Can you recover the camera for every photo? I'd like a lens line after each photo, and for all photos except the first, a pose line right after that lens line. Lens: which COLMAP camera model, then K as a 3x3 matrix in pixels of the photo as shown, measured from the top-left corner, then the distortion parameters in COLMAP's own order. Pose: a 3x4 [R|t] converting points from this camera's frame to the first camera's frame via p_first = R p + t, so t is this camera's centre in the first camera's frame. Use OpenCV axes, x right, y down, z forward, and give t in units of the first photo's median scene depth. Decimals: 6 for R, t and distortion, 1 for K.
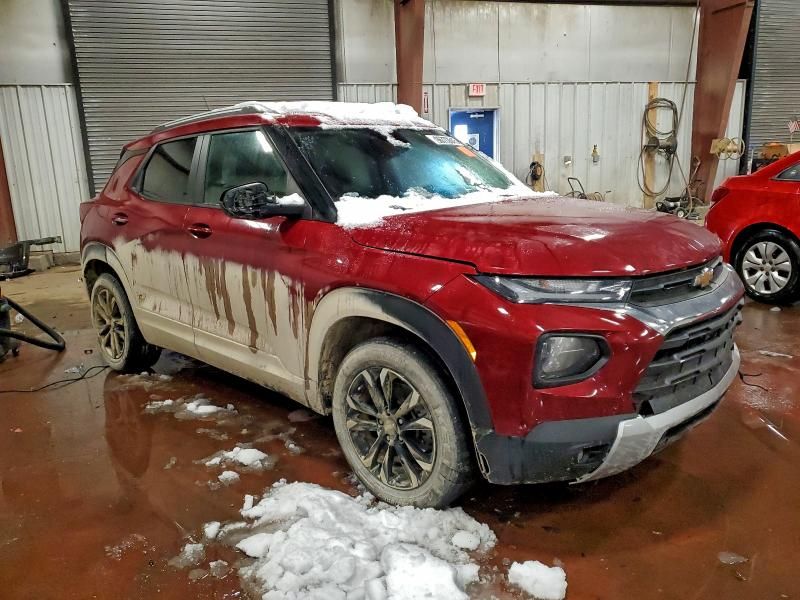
lens RADIAL K [[618.8, 0, 397.4], [0, 618.8, 296.0], [0, 0, 1]] dist [0.044184, -0.002007]
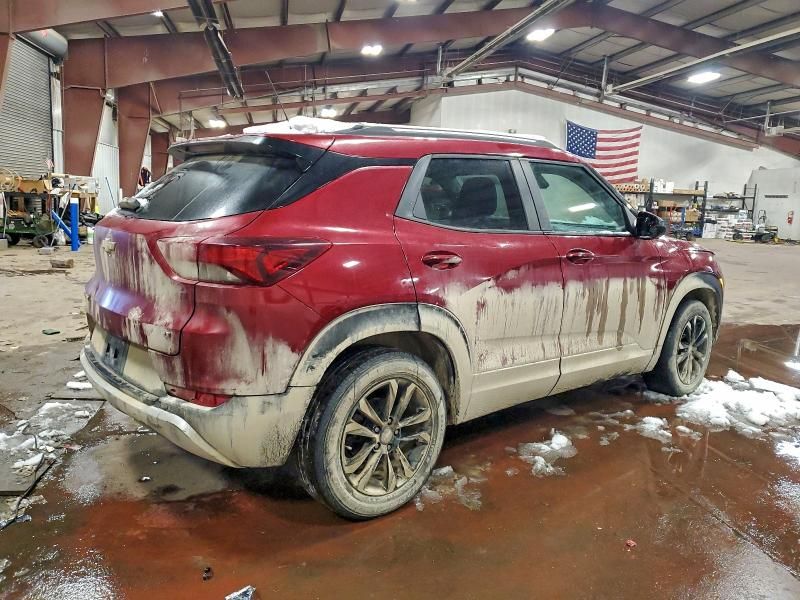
lens RADIAL K [[618.8, 0, 397.4], [0, 618.8, 296.0], [0, 0, 1]] dist [0.044184, -0.002007]
pose [[0.088049, -0.111868, 0.989815, -1.402747], [0.174046, 0.980116, 0.095290, -0.195400], [-0.980793, 0.163883, 0.105768, 1.223401]]
